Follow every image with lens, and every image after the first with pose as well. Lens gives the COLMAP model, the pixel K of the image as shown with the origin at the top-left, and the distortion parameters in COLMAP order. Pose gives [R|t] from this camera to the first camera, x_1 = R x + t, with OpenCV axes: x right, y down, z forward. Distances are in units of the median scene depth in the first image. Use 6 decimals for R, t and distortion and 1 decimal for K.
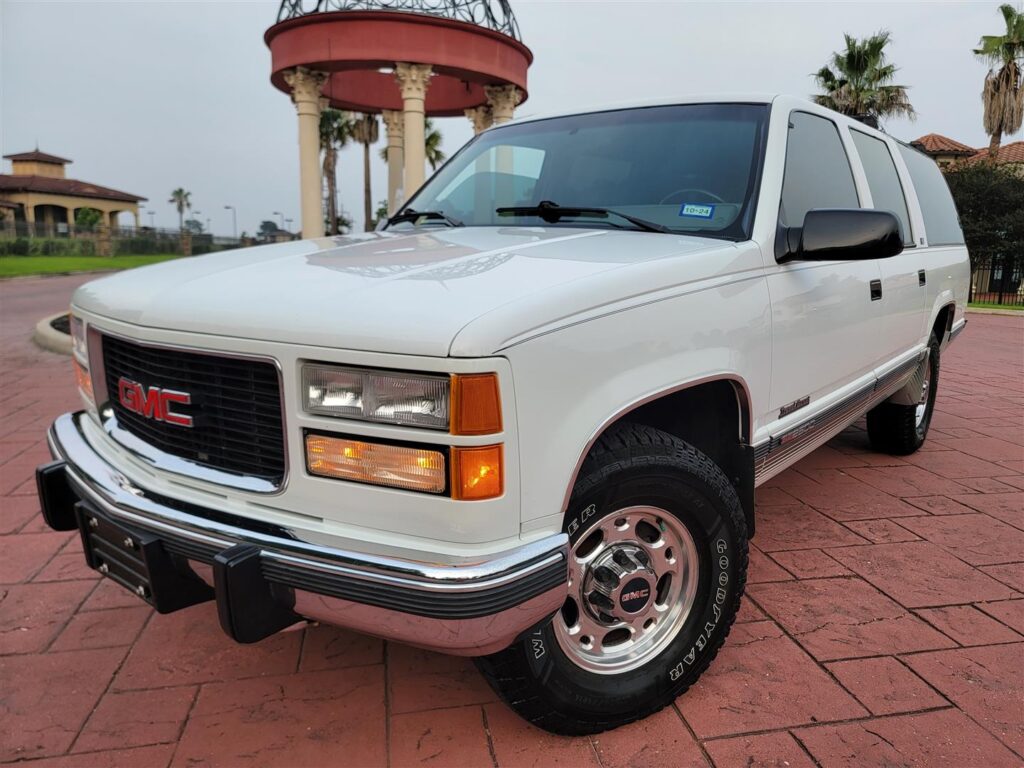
lens RADIAL K [[704.9, 0, 533.5], [0, 704.9, 392.7], [0, 0, 1]] dist [0.068511, -0.061369]
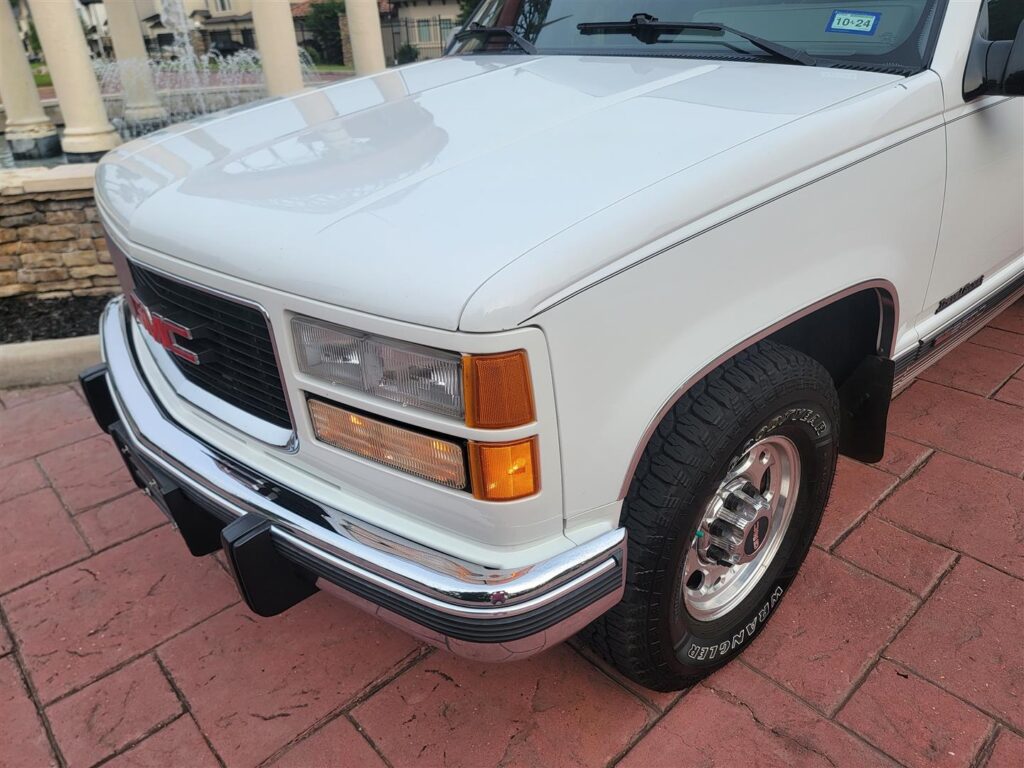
lens RADIAL K [[704.9, 0, 526.5], [0, 704.9, 385.9], [0, 0, 1]] dist [0.068511, -0.061369]
pose [[0.985048, 0.031501, -0.169373, 0.045449], [0.016414, 0.961506, 0.274293, -0.116913], [0.171494, -0.272972, 0.946613, 0.179084]]
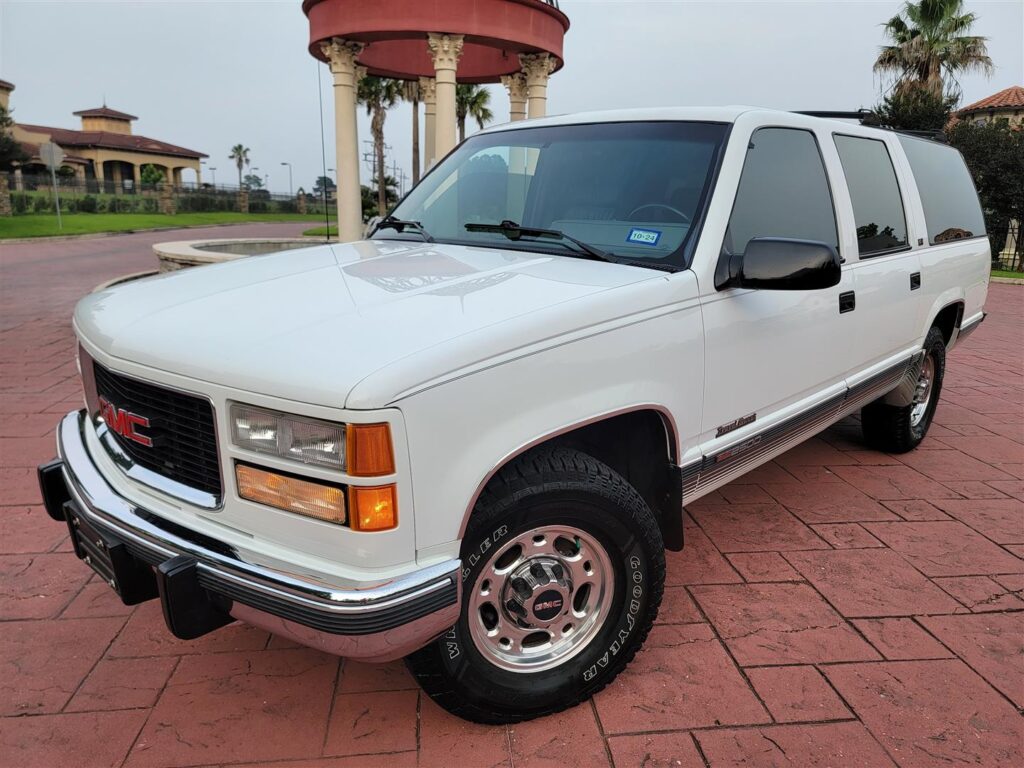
lens RADIAL K [[704.9, 0, 521.1], [0, 704.9, 394.2], [0, 0, 1]] dist [0.068511, -0.061369]
pose [[0.996207, 0.029045, -0.082026, 0.153107], [-0.024207, 0.997943, 0.059365, -0.088555], [0.083581, -0.057154, 0.994861, -0.067136]]
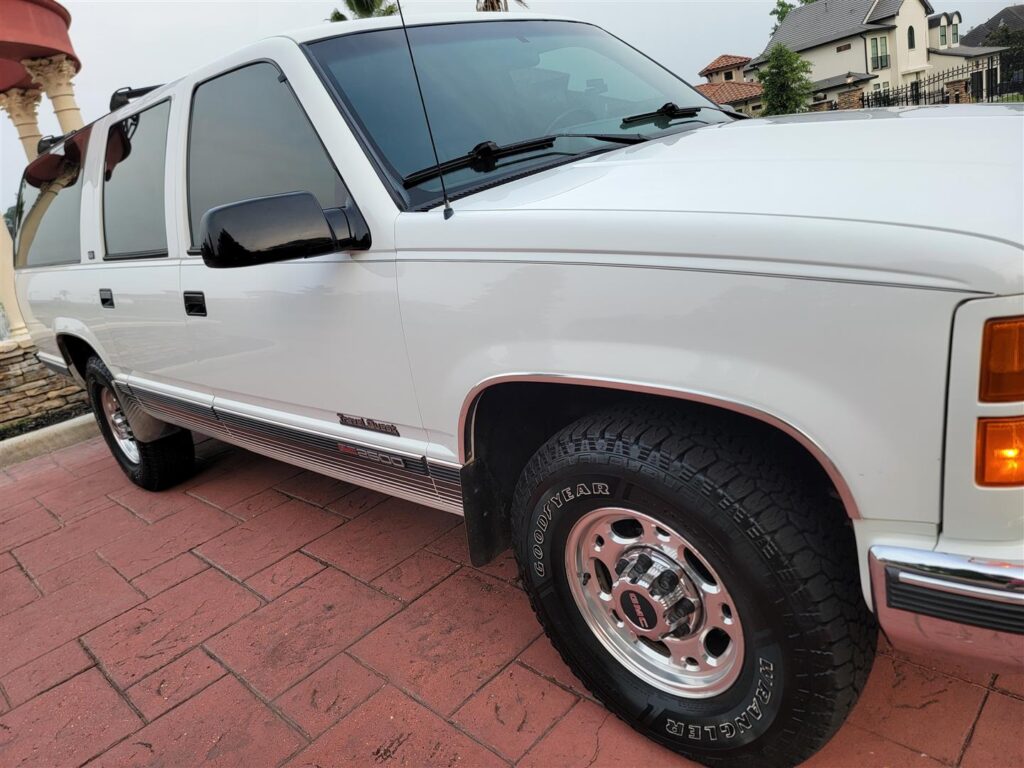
lens RADIAL K [[704.9, 0, 515.5], [0, 704.9, 384.1], [0, 0, 1]] dist [0.068511, -0.061369]
pose [[0.819441, -0.335326, 0.464836, -0.558288], [0.313826, 0.941125, 0.125682, -0.108291], [-0.479614, 0.042889, 0.876431, 0.280820]]
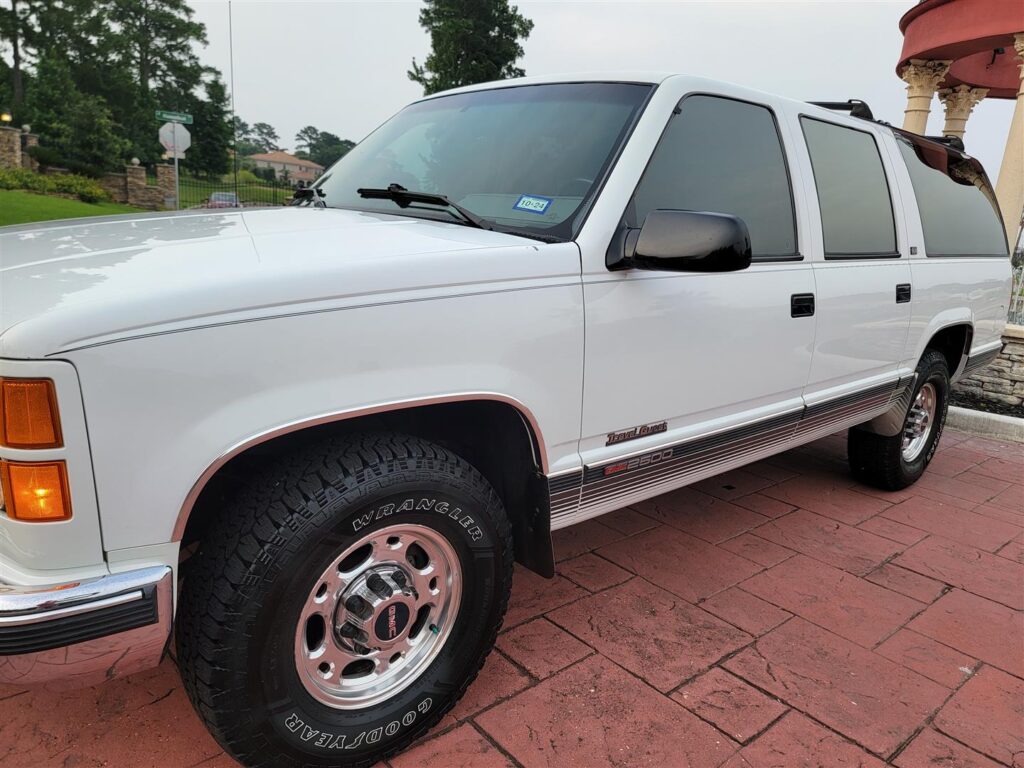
lens RADIAL K [[681.3, 0, 504.4], [0, 681.3, 380.6], [0, 0, 1]] dist [0.046382, -0.004118]
pose [[0.981839, 0.095453, -0.163955, 0.382252], [-0.091667, 0.995322, 0.030523, -0.062635], [0.166102, -0.014940, 0.985995, 0.153570]]
